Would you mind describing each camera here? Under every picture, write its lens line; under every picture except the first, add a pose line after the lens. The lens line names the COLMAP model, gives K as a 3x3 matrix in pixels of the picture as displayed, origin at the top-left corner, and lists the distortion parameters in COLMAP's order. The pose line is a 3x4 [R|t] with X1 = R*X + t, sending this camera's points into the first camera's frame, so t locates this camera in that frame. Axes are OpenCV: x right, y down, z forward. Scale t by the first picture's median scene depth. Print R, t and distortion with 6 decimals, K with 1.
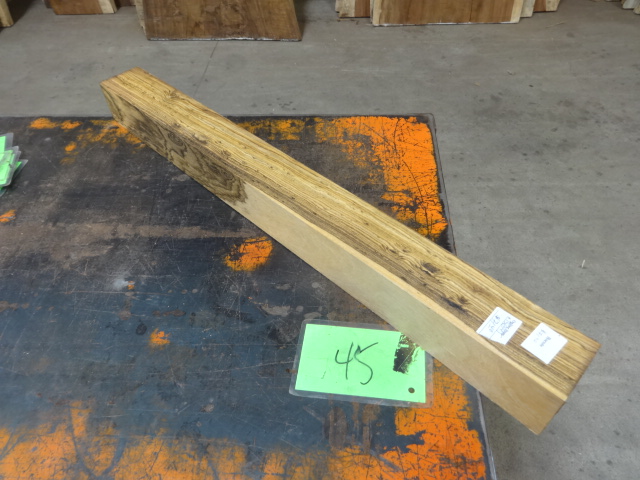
lens RADIAL K [[426.1, 0, 298.2], [0, 426.1, 264.9], [0, 0, 1]] dist [0.000412, -0.007002]
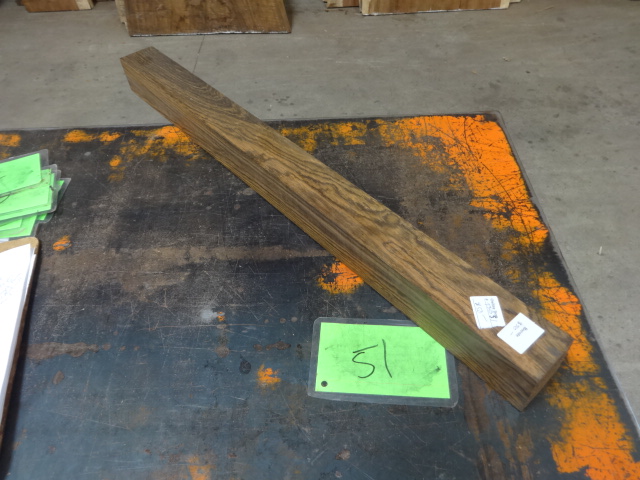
lens RADIAL K [[412.9, 0, 302.1], [0, 412.9, 267.8], [0, 0, 1]] dist [-0.005259, 0.001514]
pose [[0.997446, -0.055121, 0.045413, -0.218154], [0.053448, 0.997875, 0.037274, -0.069443], [-0.047371, -0.034752, 0.998273, 0.093281]]
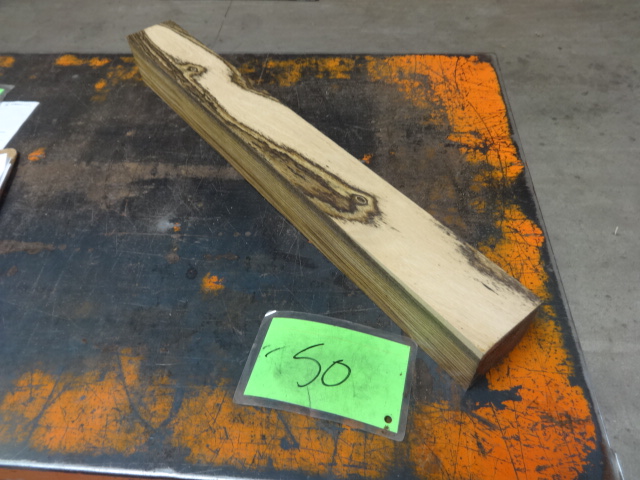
lens RADIAL K [[419.5, 0, 299.0], [0, 419.5, 259.1], [0, 0, 1]] dist [-0.004266, -0.003268]
pose [[0.999802, 0.018852, -0.006418, -0.106265], [-0.018476, 0.998354, 0.054292, 0.054048], [0.007431, -0.054163, 0.998504, 0.086275]]
